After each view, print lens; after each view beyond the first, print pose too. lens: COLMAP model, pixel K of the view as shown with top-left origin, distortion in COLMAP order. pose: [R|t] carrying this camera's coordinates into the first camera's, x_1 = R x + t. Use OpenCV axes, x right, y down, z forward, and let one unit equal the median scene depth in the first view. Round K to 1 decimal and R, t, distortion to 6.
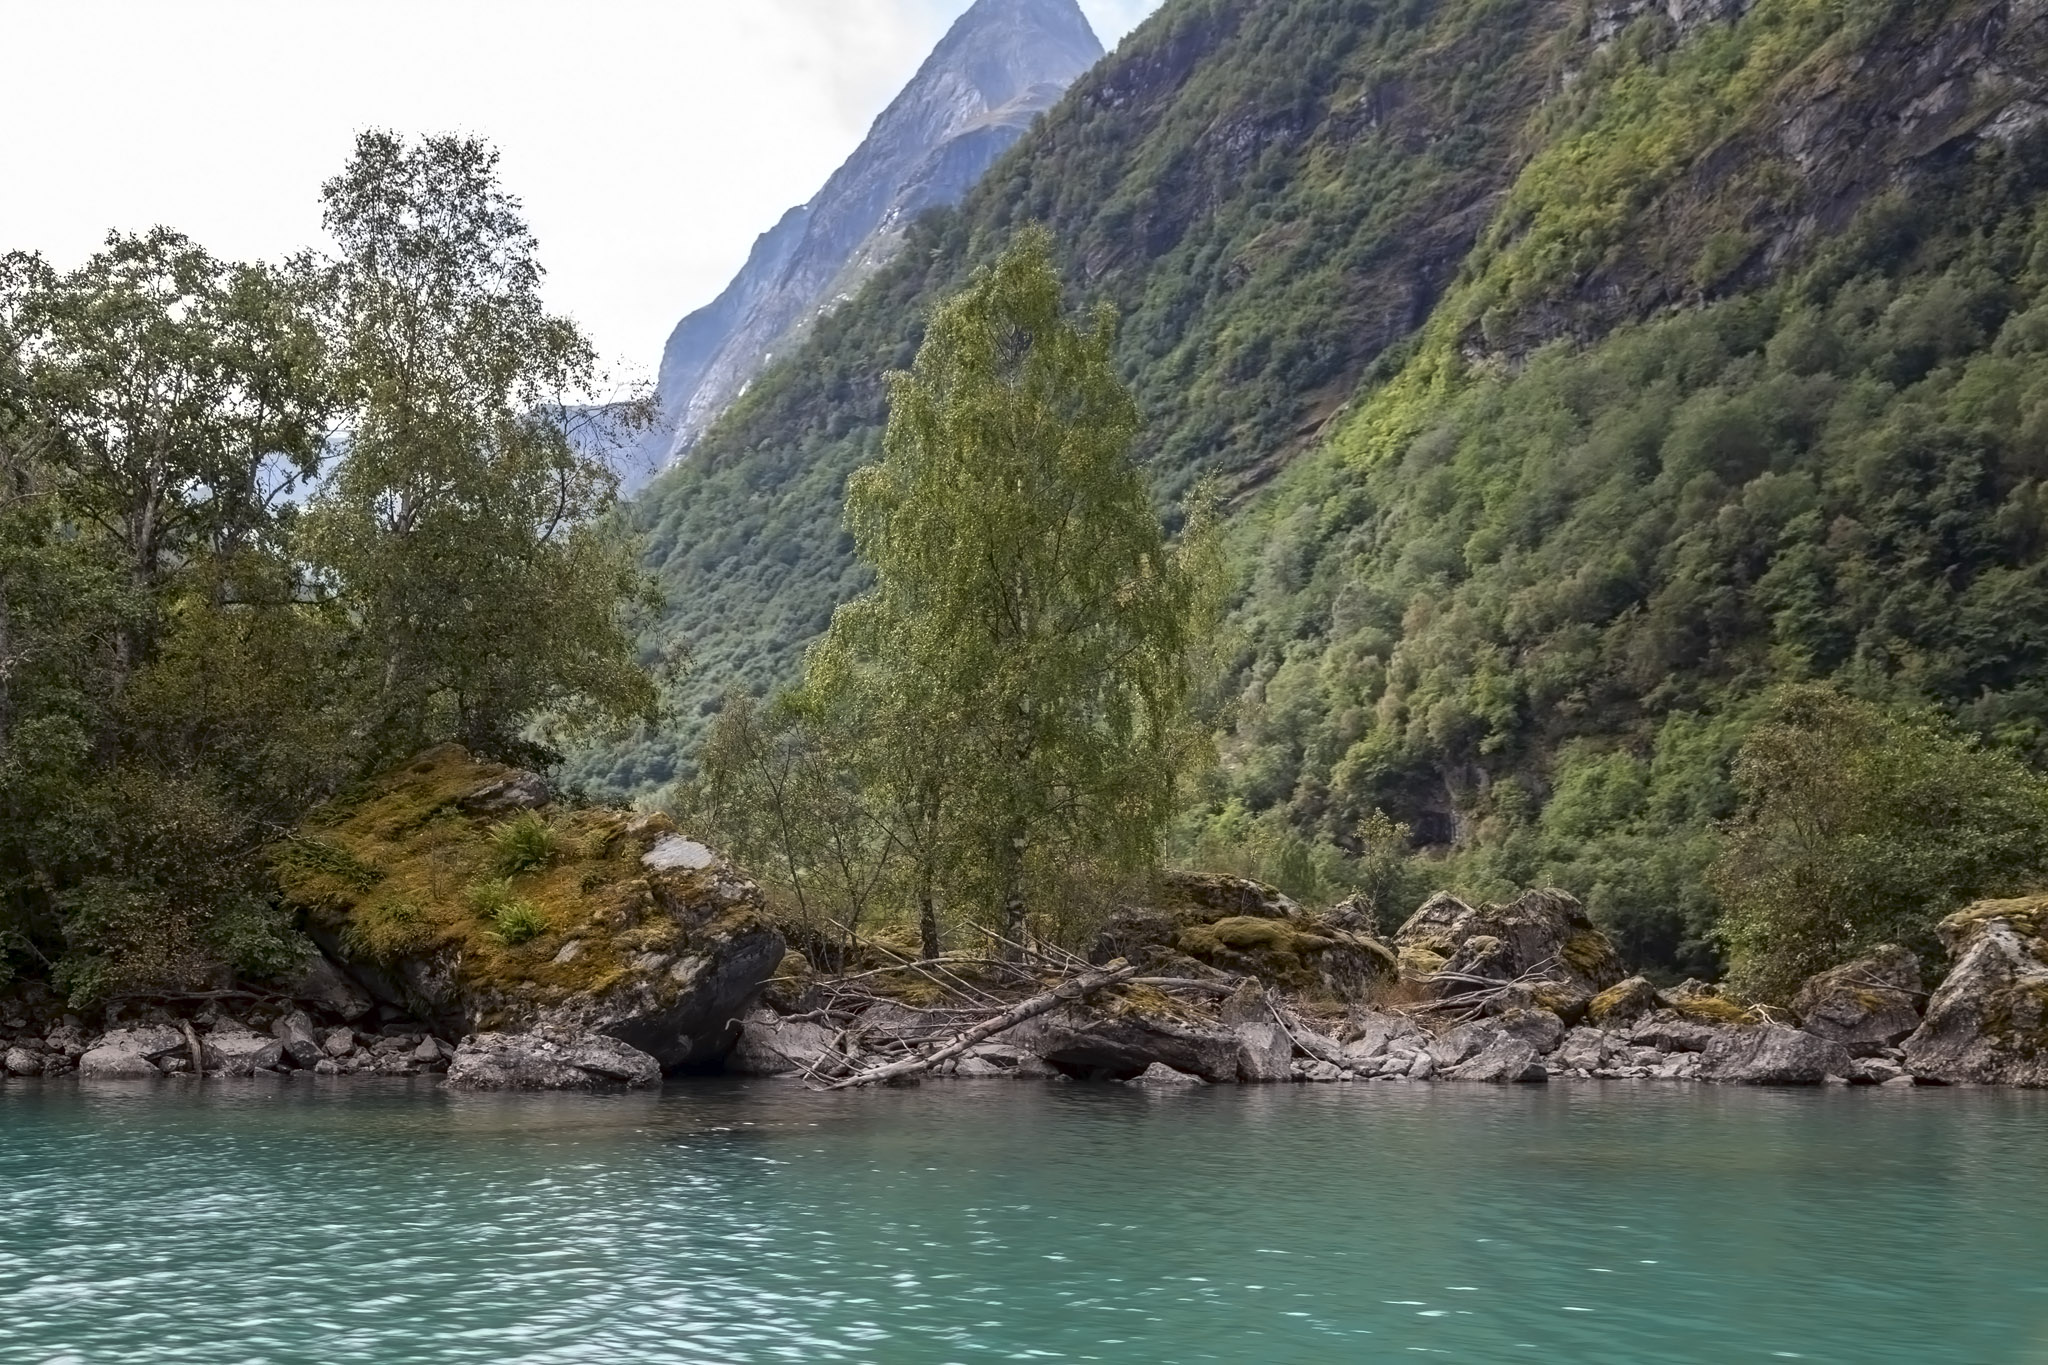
lens RADIAL K [[2764.9, 0, 1024.0], [0, 2764.9, 682.5], [0, 0, 1]] dist [0.010645, -0.019961]
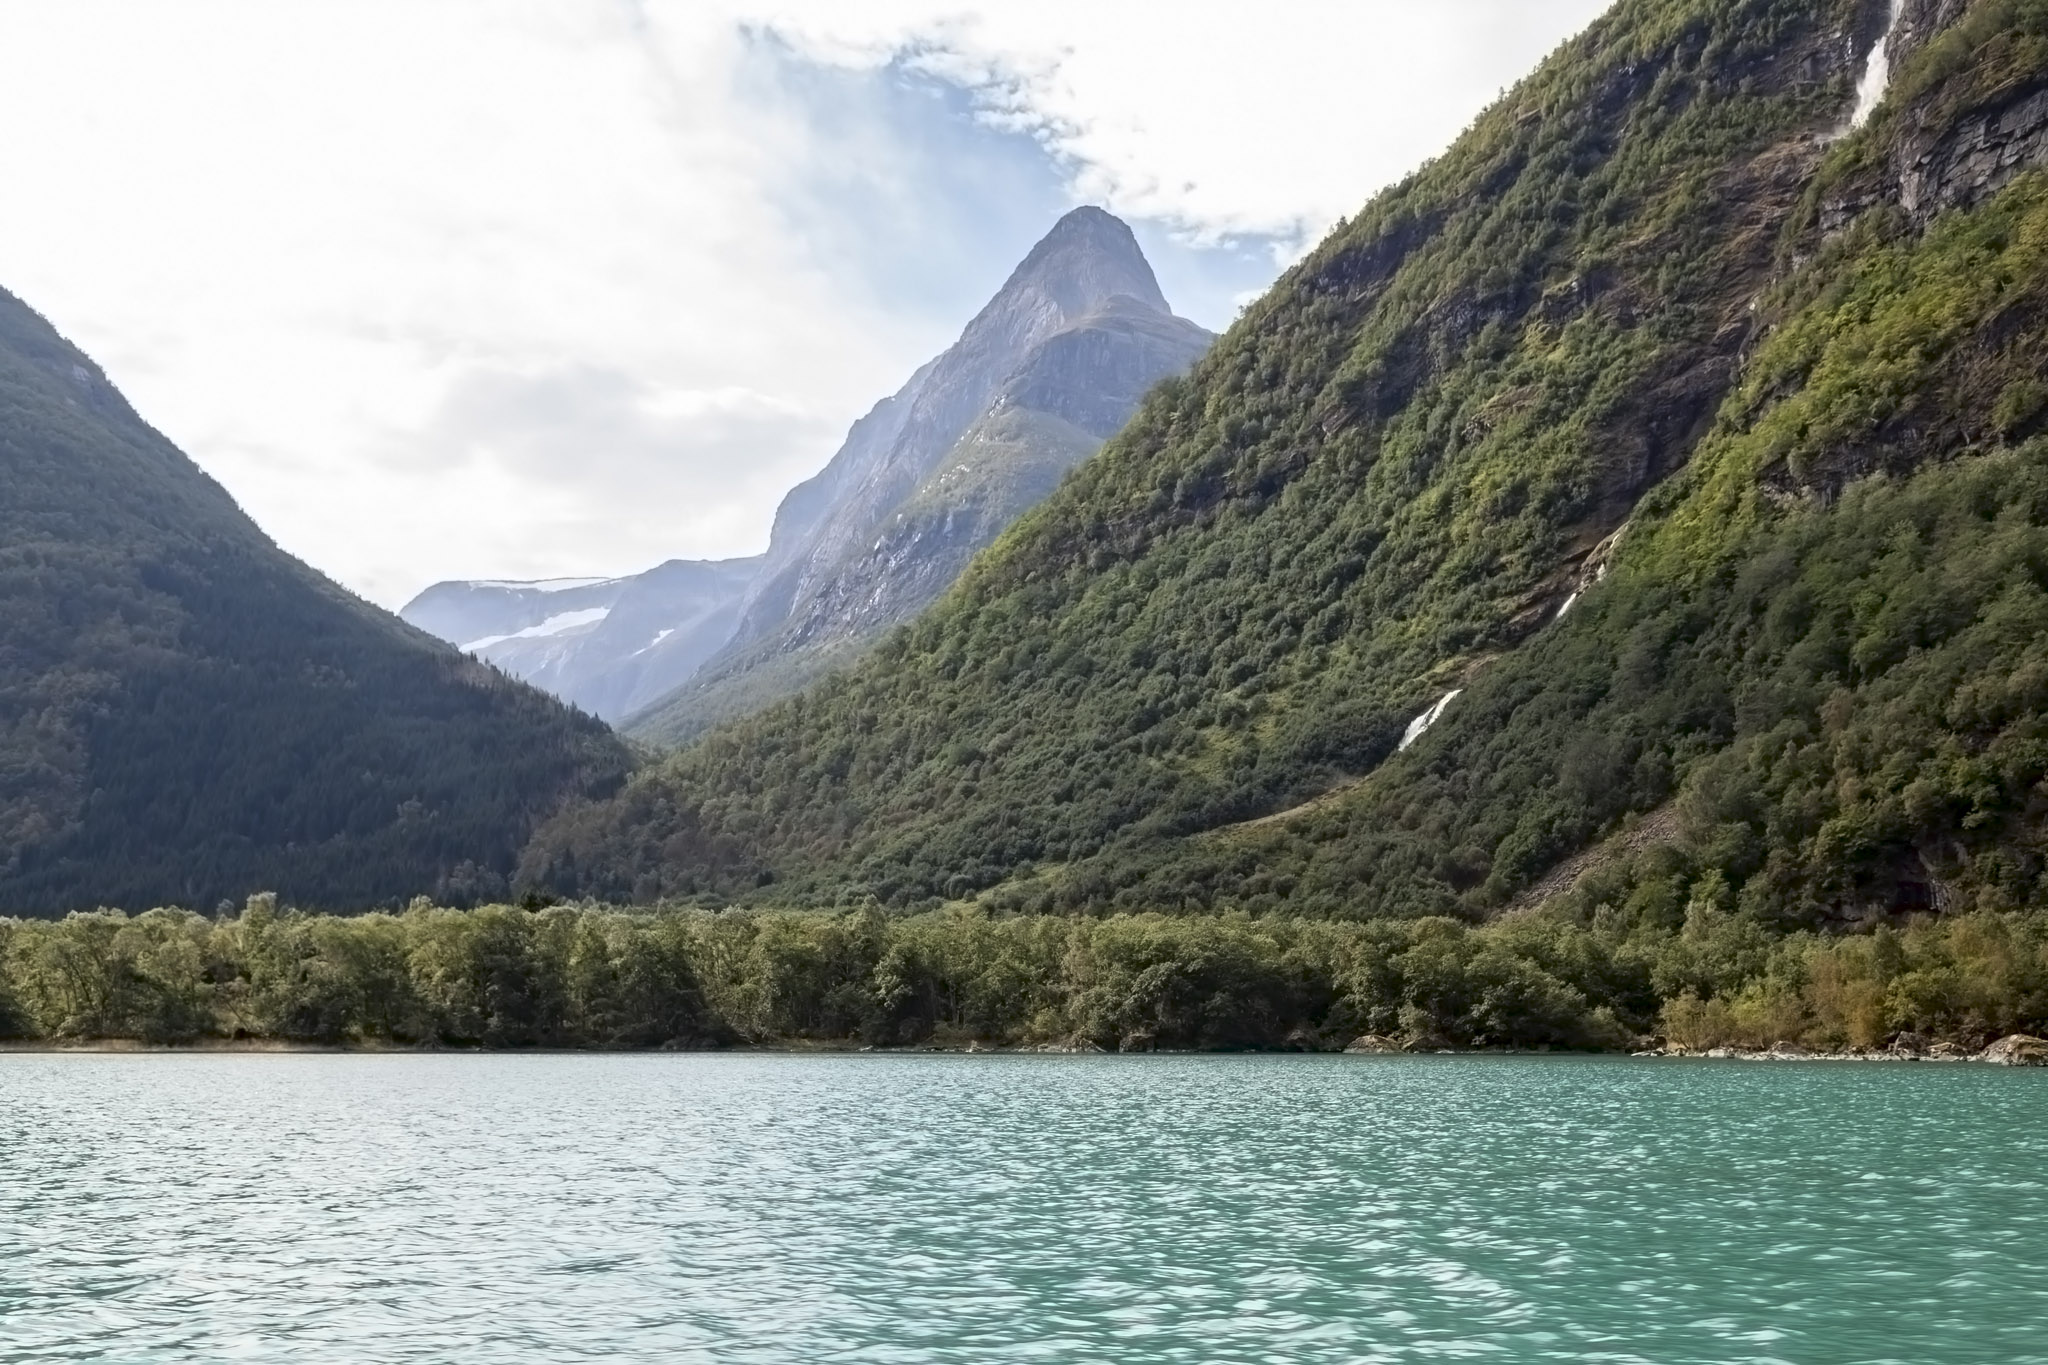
lens RADIAL K [[2240.2, 0, 1024.0], [0, 2240.2, 682.5], [0, 0, 1]] dist [0.002652, 0.003101]
pose [[0.999681, 0.002867, 0.025110, -0.140841], [-0.001596, 0.998723, -0.050488, 0.007730], [-0.025222, 0.050432, 0.998409, 0.063317]]
